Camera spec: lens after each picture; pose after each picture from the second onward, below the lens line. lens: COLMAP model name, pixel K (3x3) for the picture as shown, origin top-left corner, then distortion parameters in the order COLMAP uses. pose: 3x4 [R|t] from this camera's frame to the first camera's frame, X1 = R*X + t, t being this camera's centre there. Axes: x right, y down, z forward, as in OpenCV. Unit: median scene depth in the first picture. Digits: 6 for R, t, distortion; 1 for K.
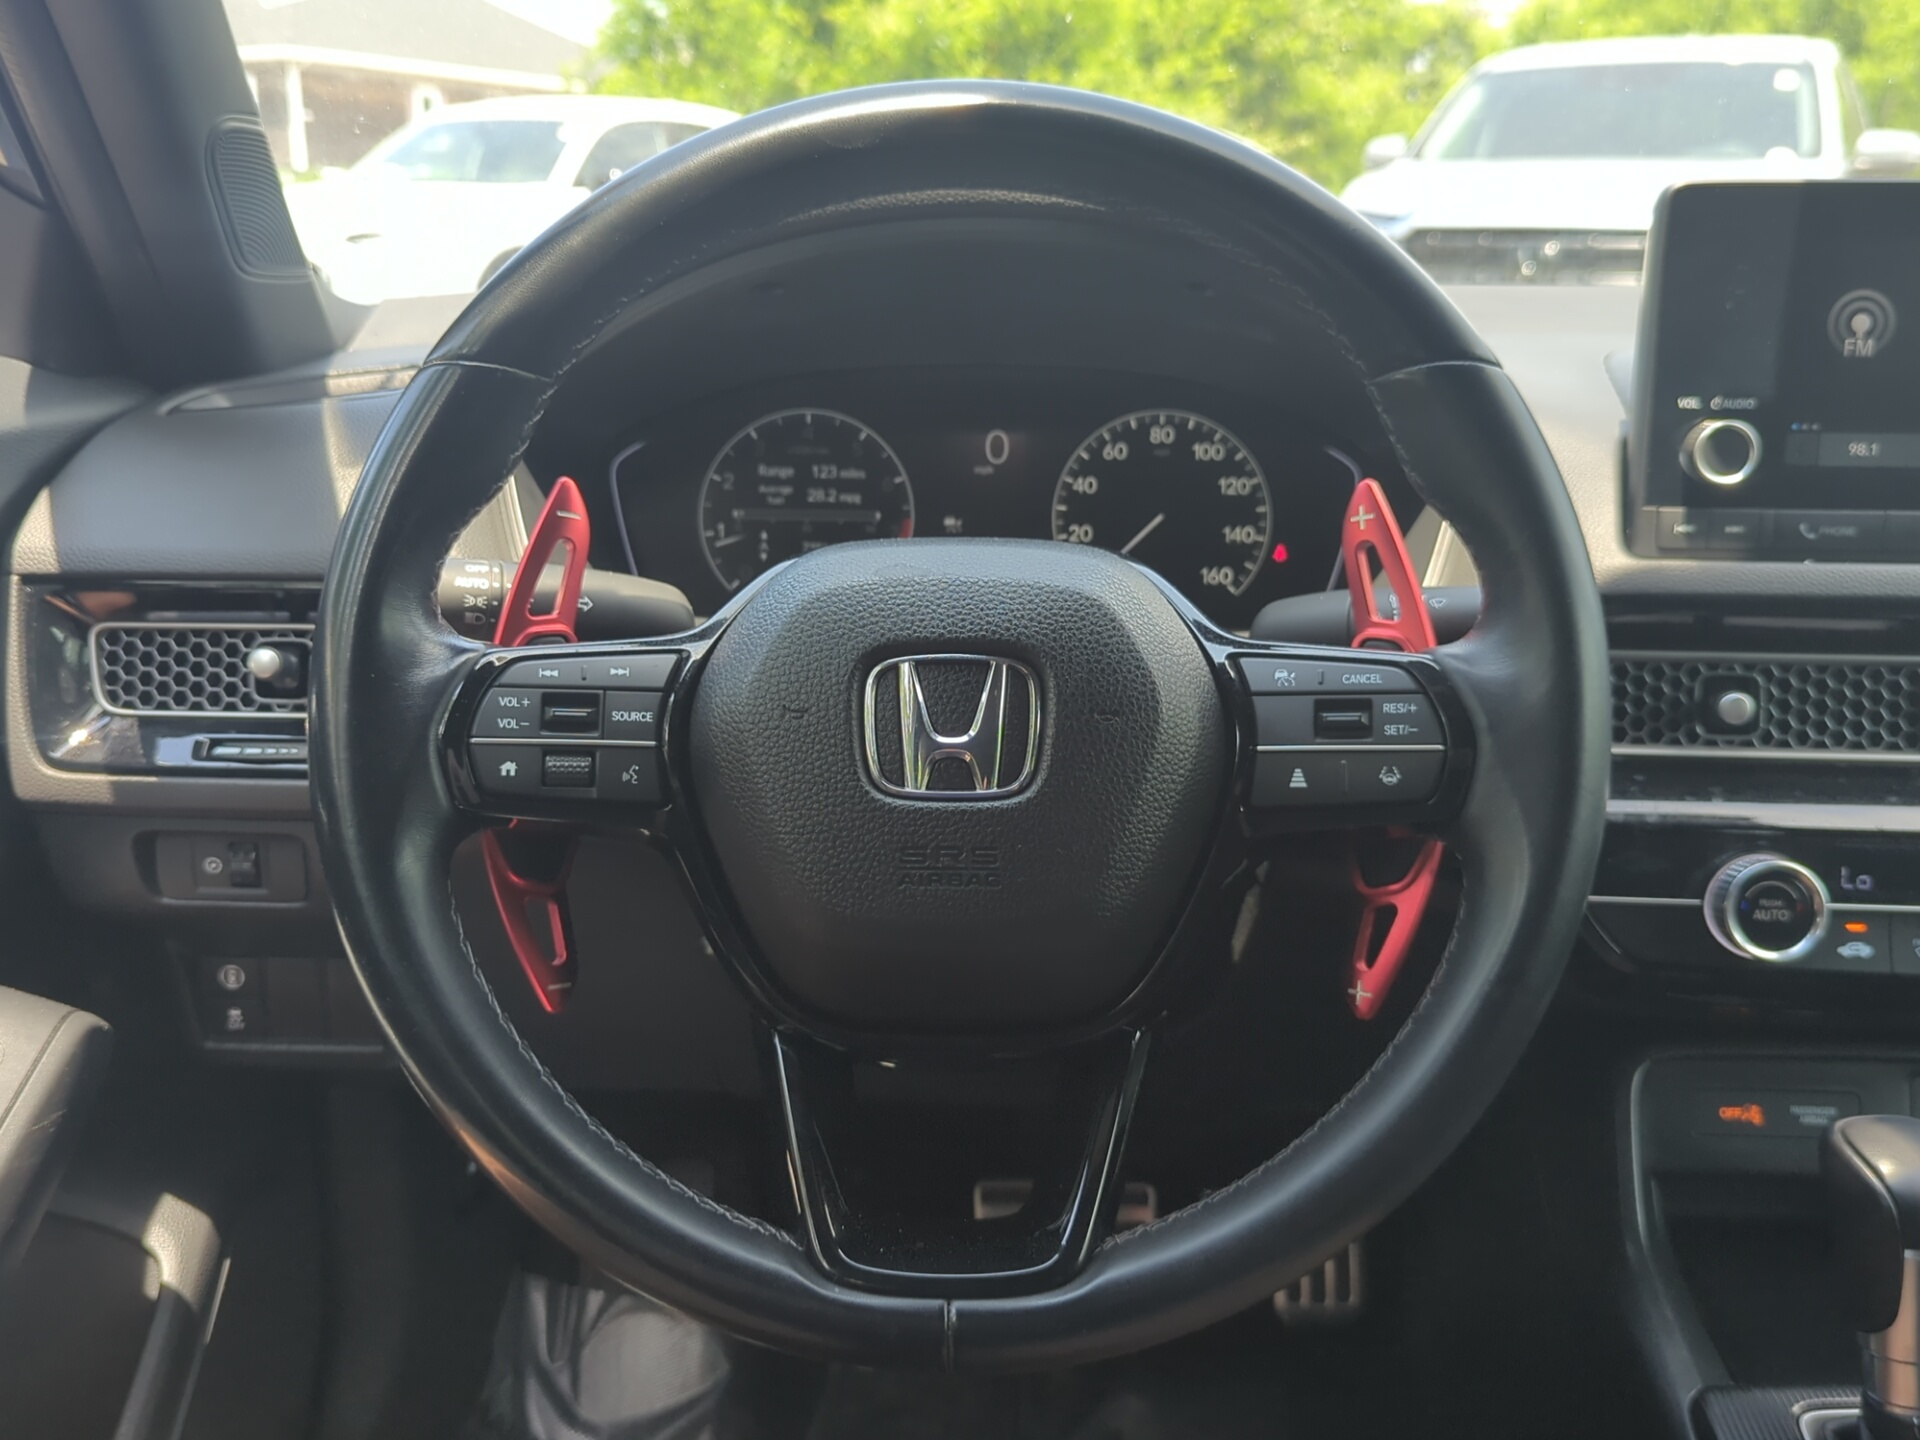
lens RADIAL K [[1881.2, 0, 982.1], [0, 1881.2, 693.6], [0, 0, 1]] dist [0.026013, 0.000000]
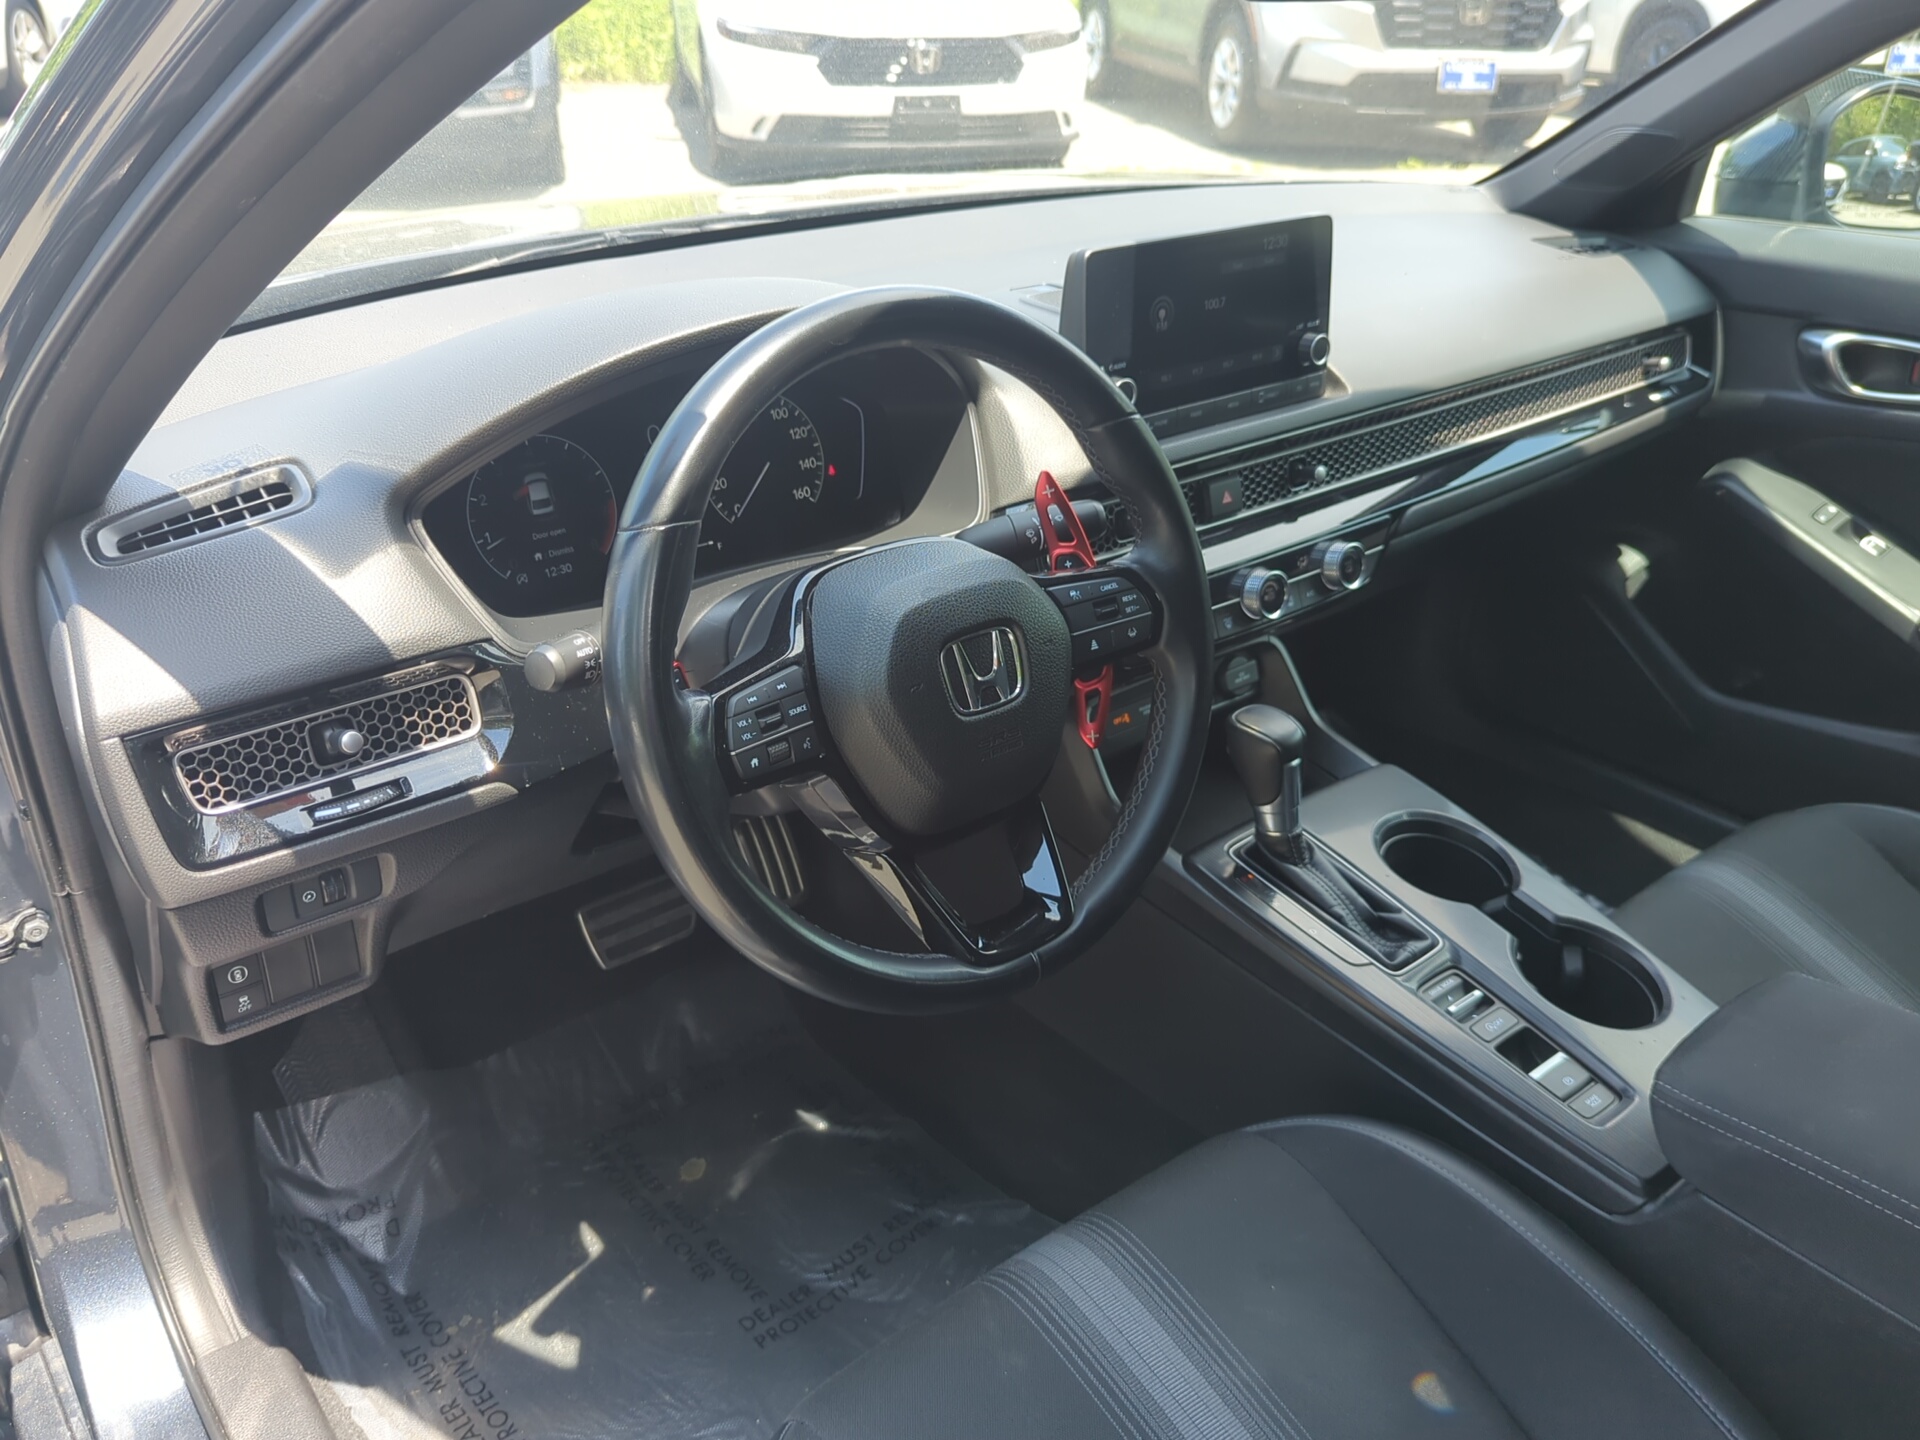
lens RADIAL K [[1551.1, 0, 969.7], [0, 1551.1, 699.6], [0, 0, 1]] dist [0.058188, -0.036363]
pose [[0.754386, -0.296584, 0.585610, -0.576782], [0.155572, 0.947475, 0.279443, -0.238707], [-0.637730, -0.119703, 0.760902, -0.092562]]
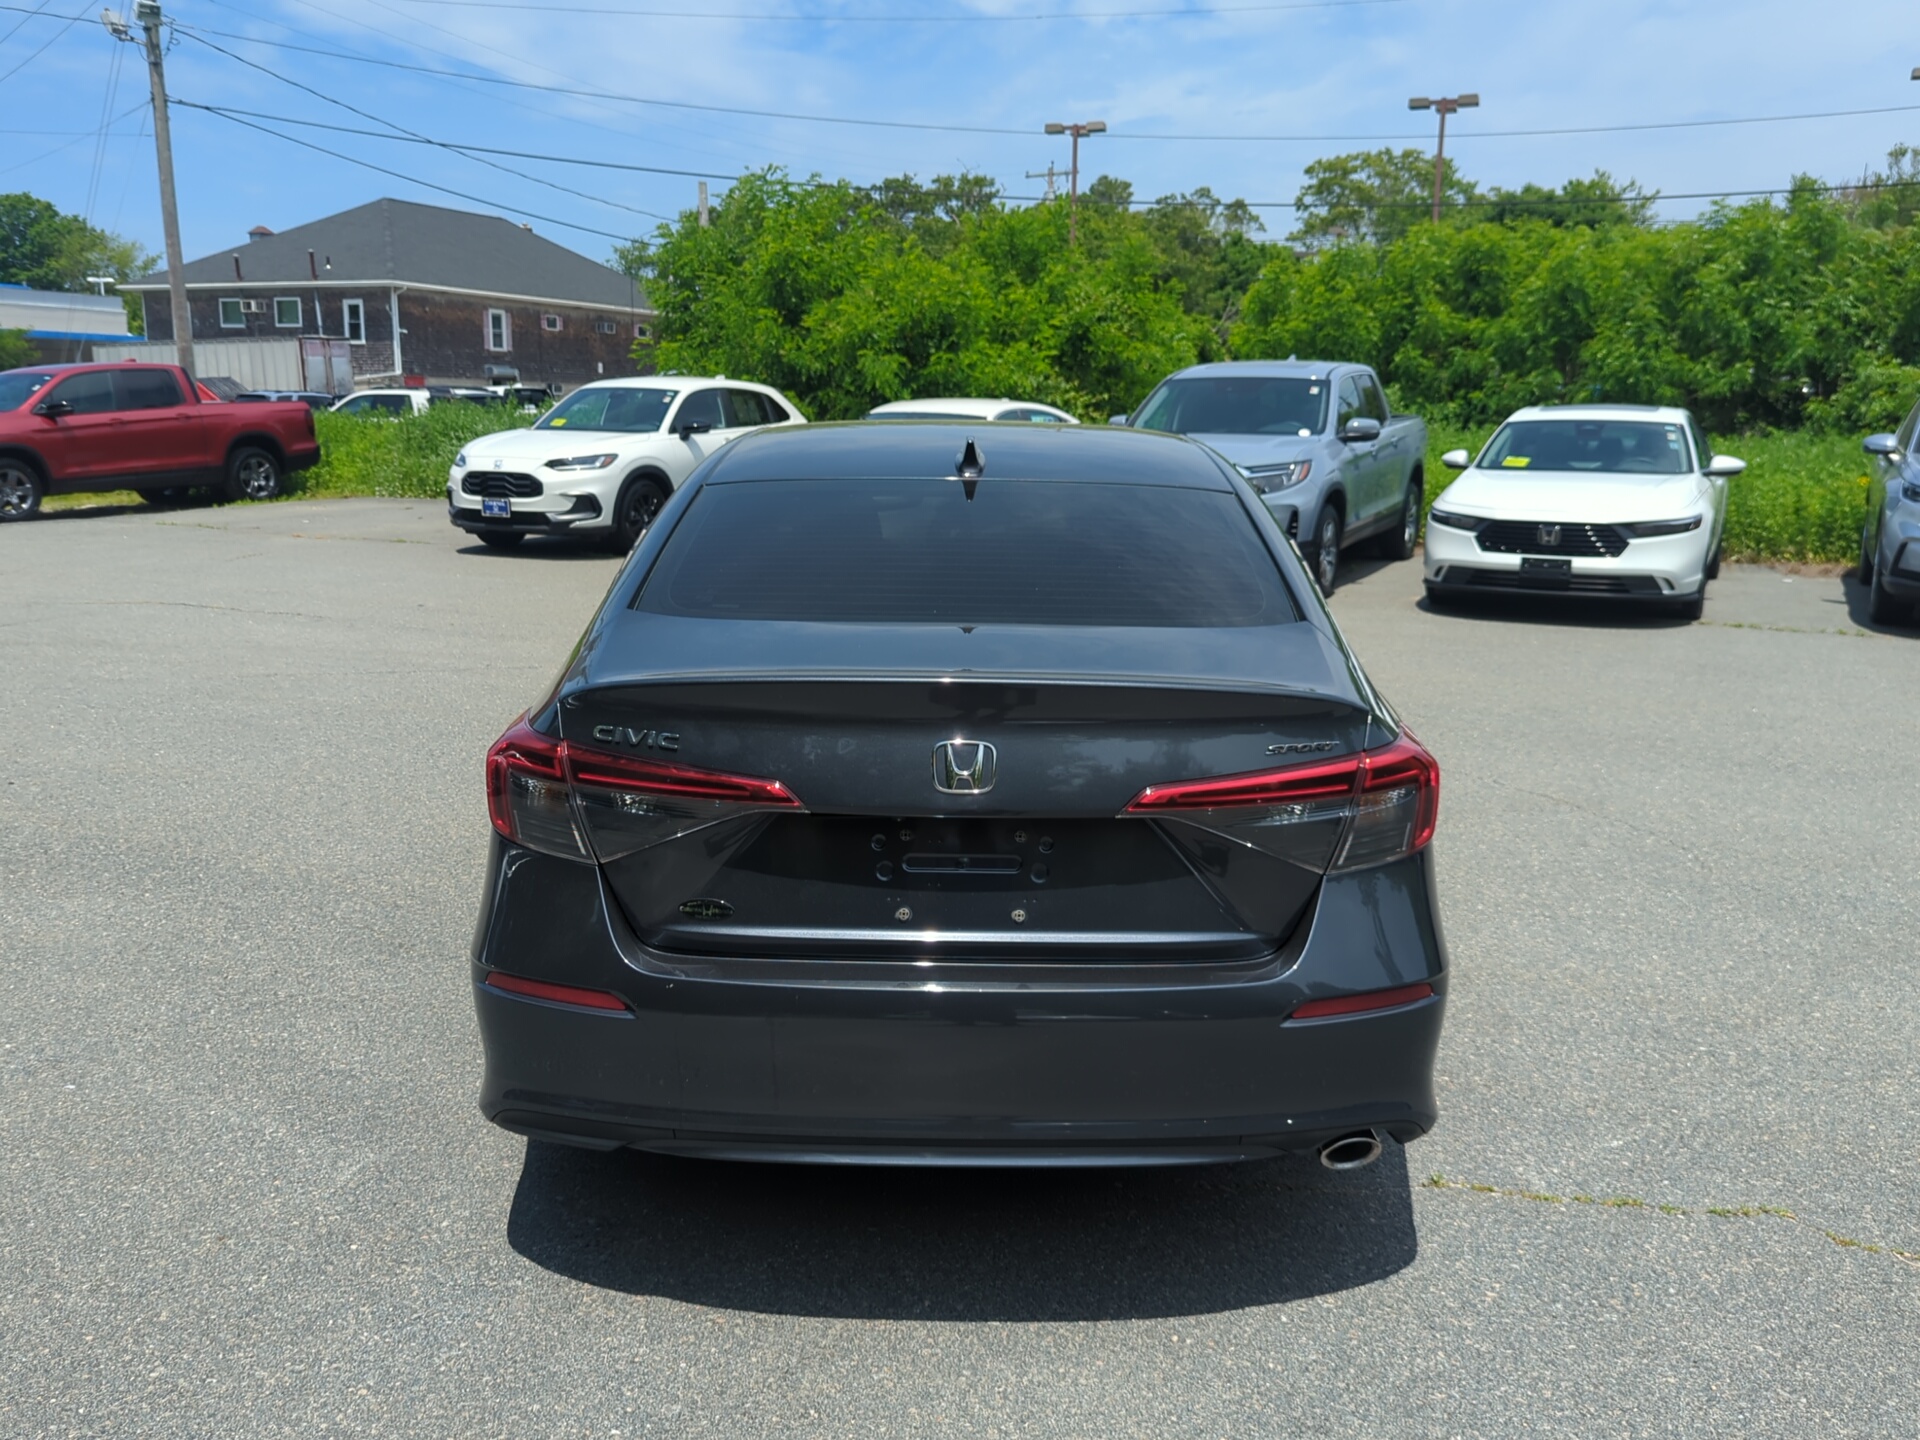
lens RADIAL K [[1560.7, 0, 978.1], [0, 1560.7, 704.7], [0, 0, 1]] dist [0.051066, -0.045453]
pose [[0.999638, -0.002704, 0.026783, 0.302914], [0.004094, 0.998641, -0.051960, 0.704577], [-0.026607, 0.052051, 0.998290, -5.052605]]
